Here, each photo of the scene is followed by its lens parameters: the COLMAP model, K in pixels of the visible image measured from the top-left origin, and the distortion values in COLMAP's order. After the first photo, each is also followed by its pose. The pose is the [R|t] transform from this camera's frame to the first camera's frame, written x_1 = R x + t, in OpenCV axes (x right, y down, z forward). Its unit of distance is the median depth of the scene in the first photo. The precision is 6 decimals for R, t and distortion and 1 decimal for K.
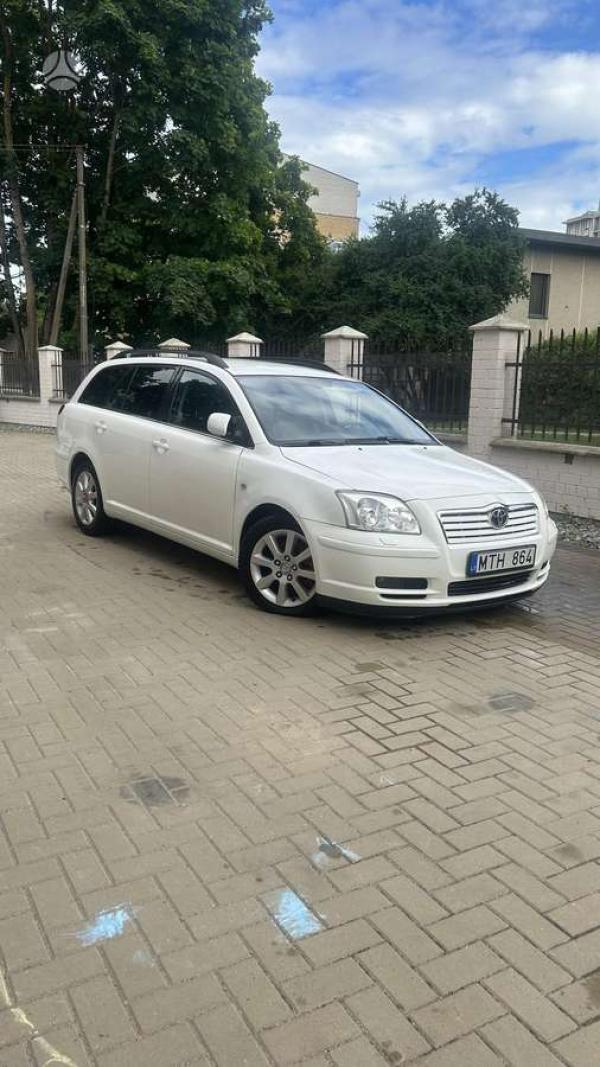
lens RADIAL K [[812.0, 0, 299.2], [0, 812.0, 531.9], [0, 0, 1]] dist [-0.011736, -0.002619]
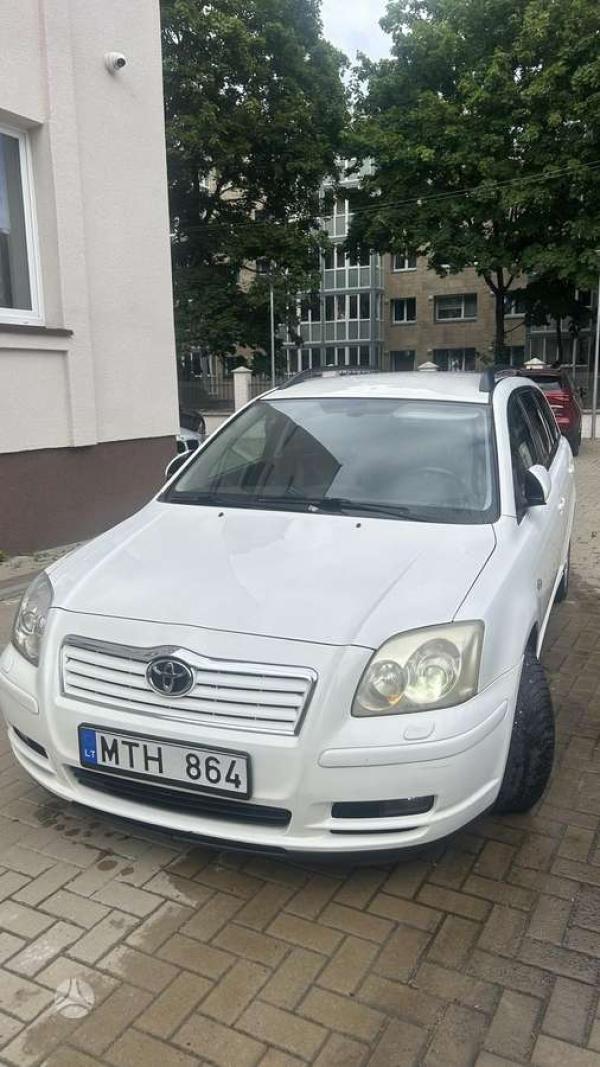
lens RADIAL K [[812.0, 0, 300.4], [0, 812.0, 536.0], [0, 0, 1]] dist [-0.011736, -0.002619]
pose [[0.542368, 0.119598, -0.831585, 0.710867], [-0.127566, 0.990062, 0.059191, -0.146854], [0.830400, 0.073979, 0.552234, 0.787915]]
